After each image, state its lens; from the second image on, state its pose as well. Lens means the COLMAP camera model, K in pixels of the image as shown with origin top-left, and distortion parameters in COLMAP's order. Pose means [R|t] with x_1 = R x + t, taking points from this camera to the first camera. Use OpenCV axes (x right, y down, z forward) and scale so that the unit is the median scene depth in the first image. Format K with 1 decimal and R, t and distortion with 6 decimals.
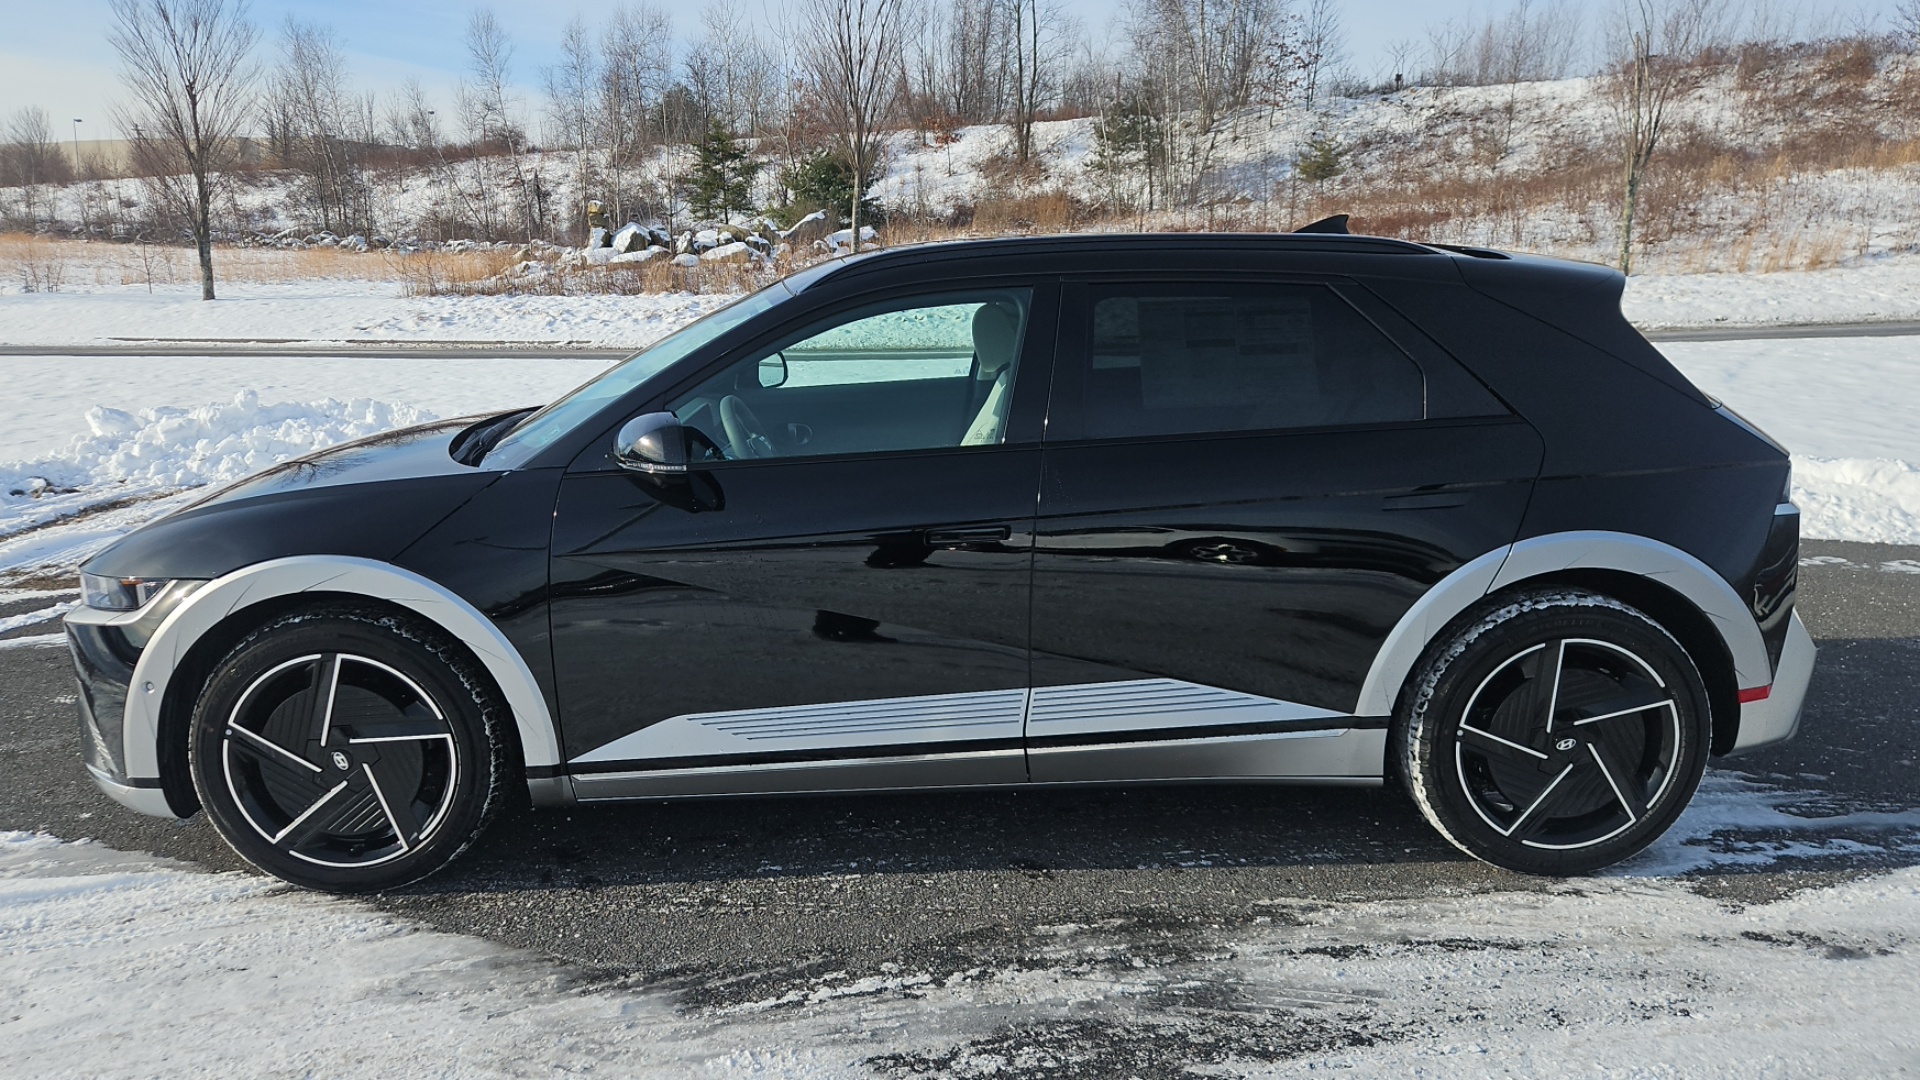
lens RADIAL K [[1394.9, 0, 963.9], [0, 1394.9, 538.5], [0, 0, 1]] dist [0.019810, -0.015047]
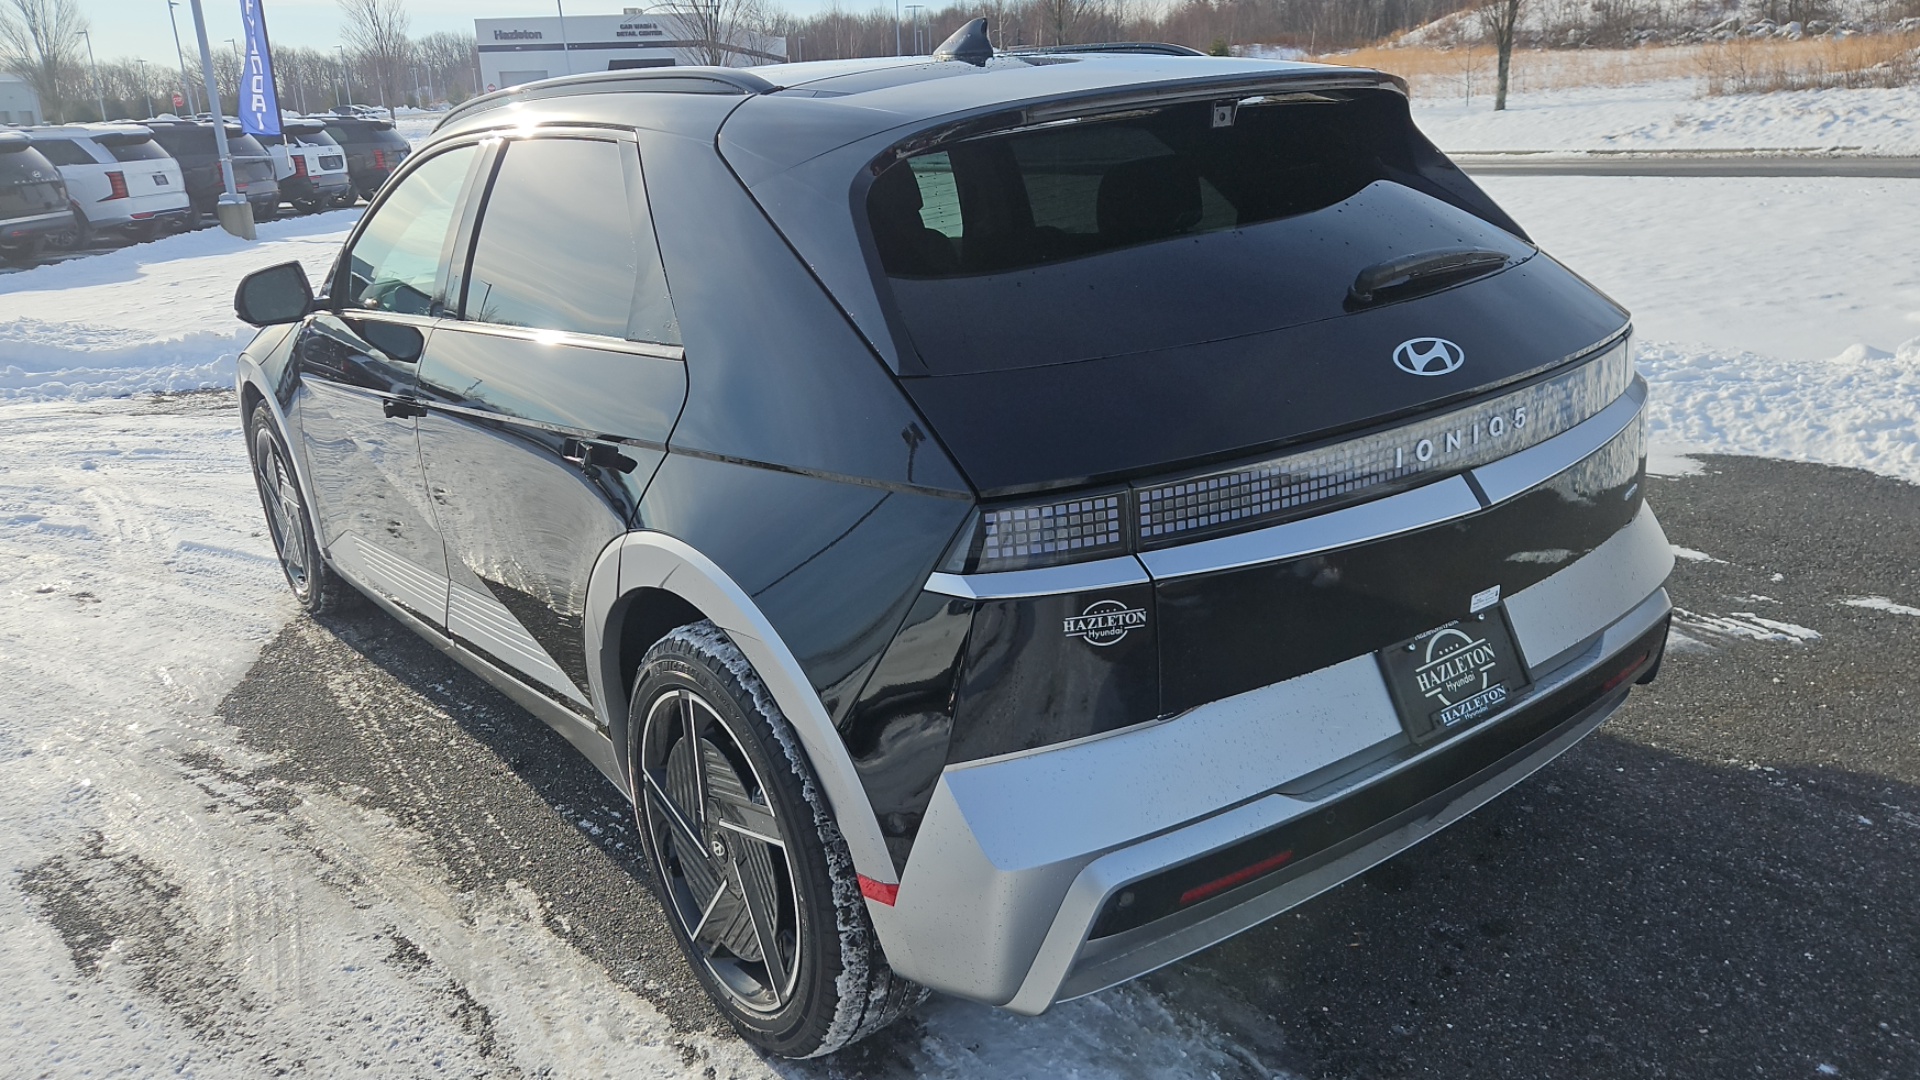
lens RADIAL K [[1394.9, 0, 958.3], [0, 1394.9, 542.1], [0, 0, 1]] dist [0.019810, -0.015047]
pose [[0.585569, 0.205304, -0.784194, 0.108343], [-0.096286, 0.978164, 0.184188, -0.014379], [0.804884, -0.032347, 0.592550, 0.076412]]
